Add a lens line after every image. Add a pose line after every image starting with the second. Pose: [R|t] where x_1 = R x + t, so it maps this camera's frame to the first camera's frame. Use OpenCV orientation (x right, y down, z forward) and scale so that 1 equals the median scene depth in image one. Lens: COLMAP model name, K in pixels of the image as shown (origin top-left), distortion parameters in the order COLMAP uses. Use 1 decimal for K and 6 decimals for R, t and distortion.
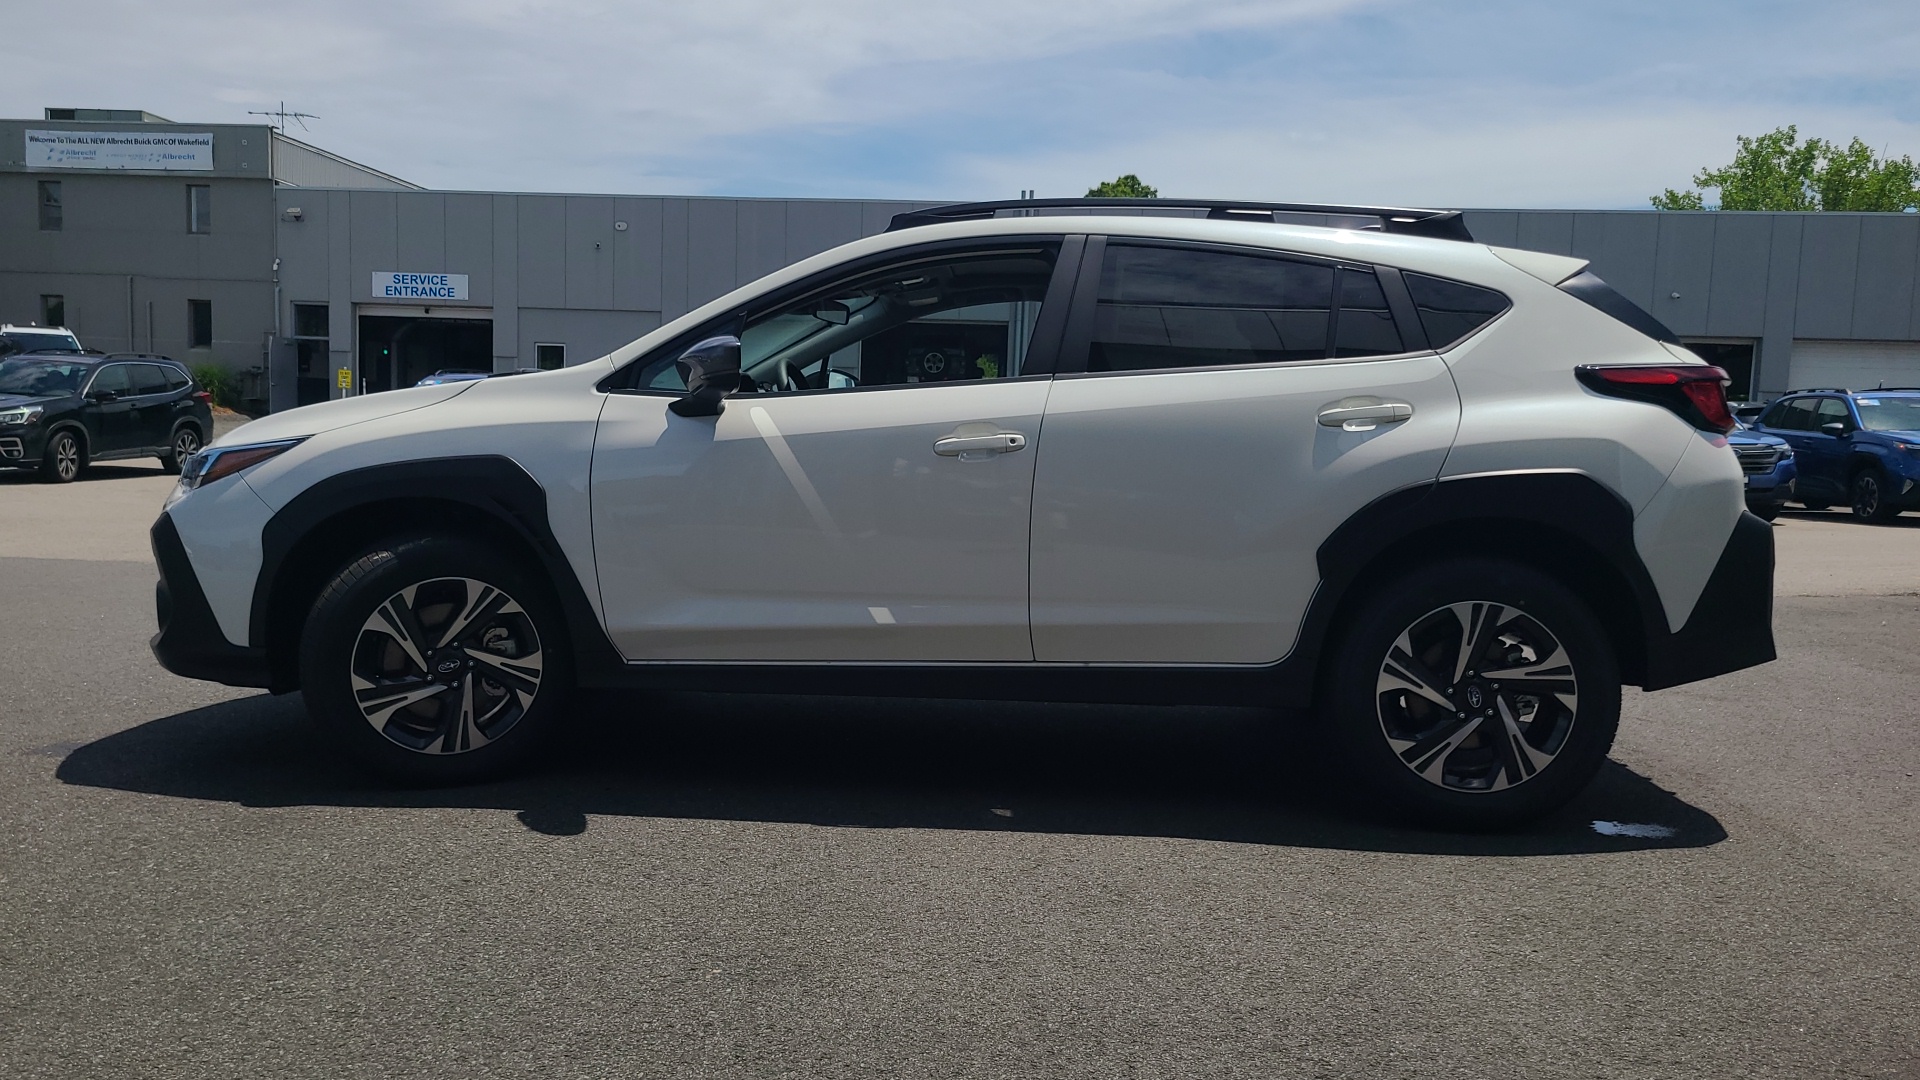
lens RADIAL K [[1434.7, 0, 956.7], [0, 1434.7, 532.1], [0, 0, 1]] dist [0.043882, -0.000302]
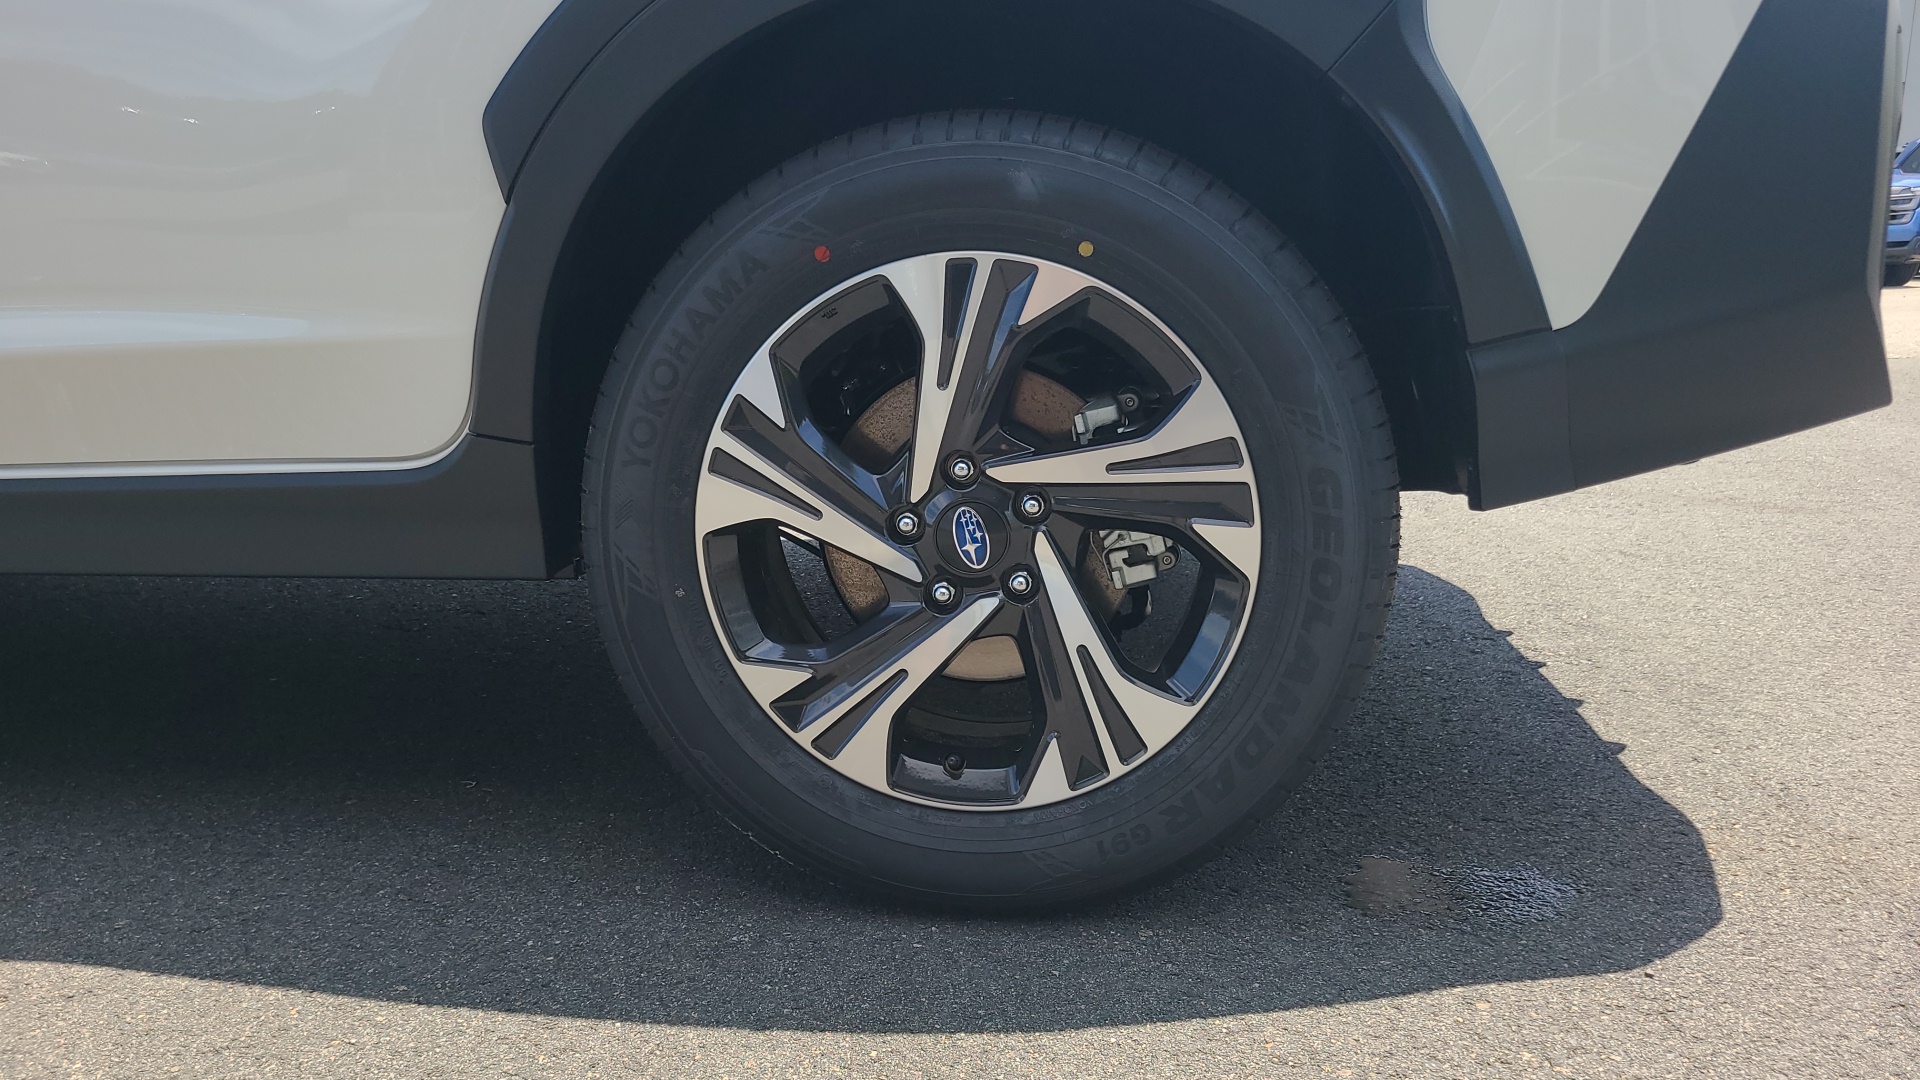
lens RADIAL K [[1434.7, 0, 956.7], [0, 1434.7, 532.1], [0, 0, 1]] dist [0.043882, -0.000302]
pose [[0.997708, -0.021361, -0.064210, 0.377699], [0.028028, 0.994099, 0.104793, 0.076792], [0.061593, -0.106353, 0.992419, 0.662028]]
